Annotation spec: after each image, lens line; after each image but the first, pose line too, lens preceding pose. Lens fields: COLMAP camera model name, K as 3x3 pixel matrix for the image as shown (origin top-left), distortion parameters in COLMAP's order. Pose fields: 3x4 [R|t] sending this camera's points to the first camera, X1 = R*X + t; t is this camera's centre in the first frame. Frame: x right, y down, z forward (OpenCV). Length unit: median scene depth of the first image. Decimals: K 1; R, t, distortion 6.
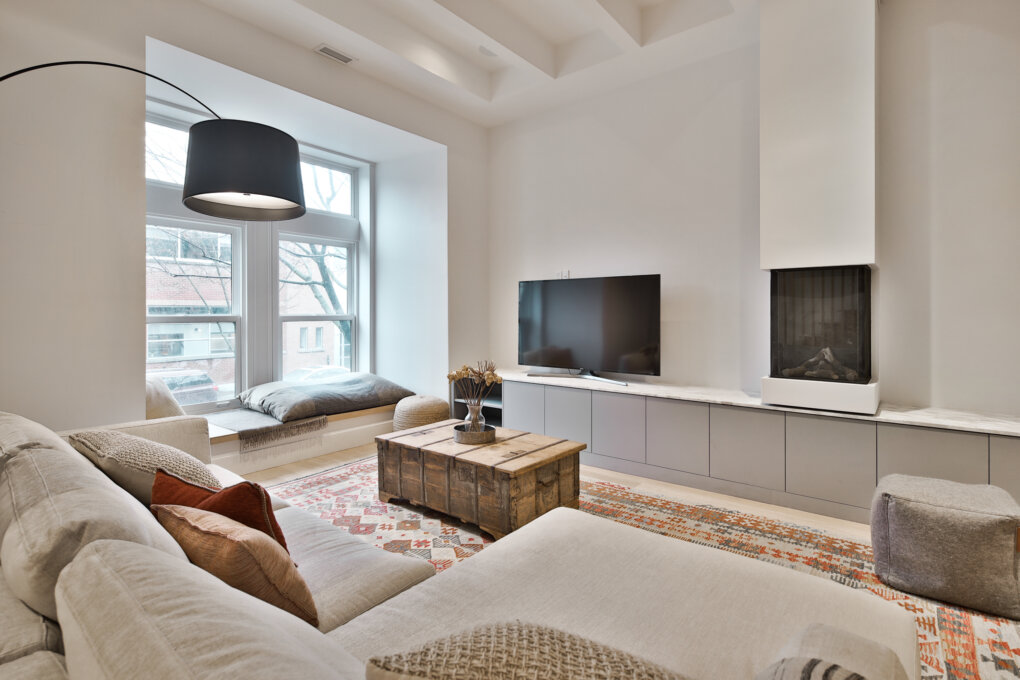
lens RADIAL K [[498.3, 0, 508.0], [0, 498.3, 316.9], [0, 0, 1]] dist [0.002492, -0.000215]
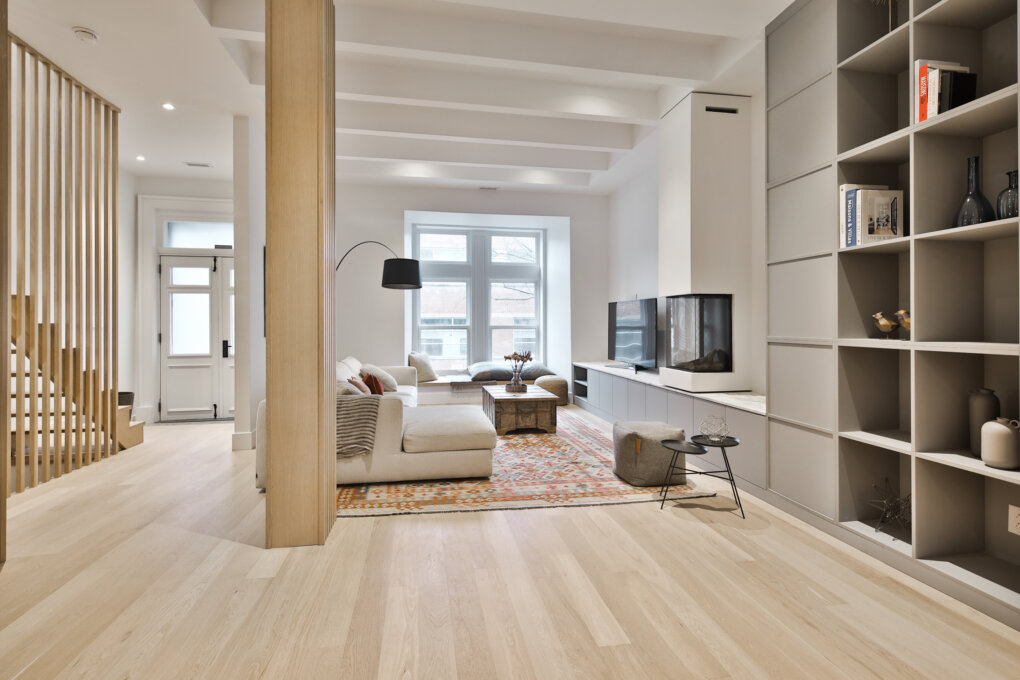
lens RADIAL K [[501.5, 0, 509.0], [0, 501.5, 324.2], [0, 0, 1]] dist [0.000241, -0.000223]
pose [[0.752250, 0.001526, -0.658875, 1.023253], [-0.003641, 0.999992, -0.001841, -0.005129], [0.658867, 0.003784, 0.752250, -0.405985]]
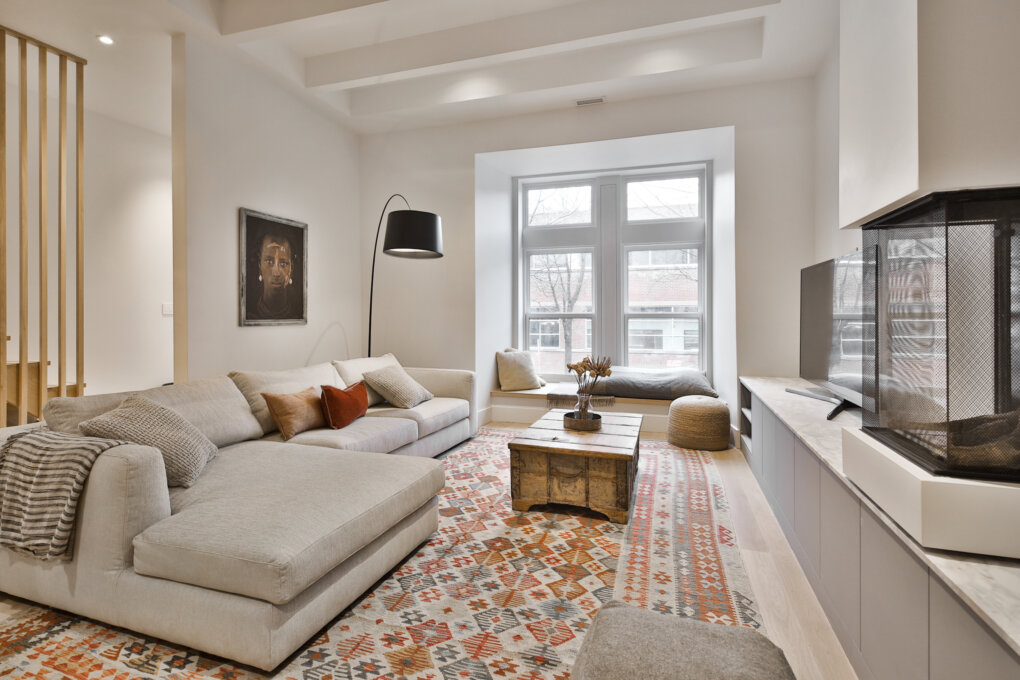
lens RADIAL K [[498.3, 0, 508.0], [0, 498.3, 316.9], [0, 0, 1]] dist [0.002492, -0.000215]
pose [[0.347757, 0.008592, -0.937546, 0.778739], [-0.006190, 0.999957, 0.006868, -0.000455], [0.937564, 0.003415, 0.347795, 0.403294]]
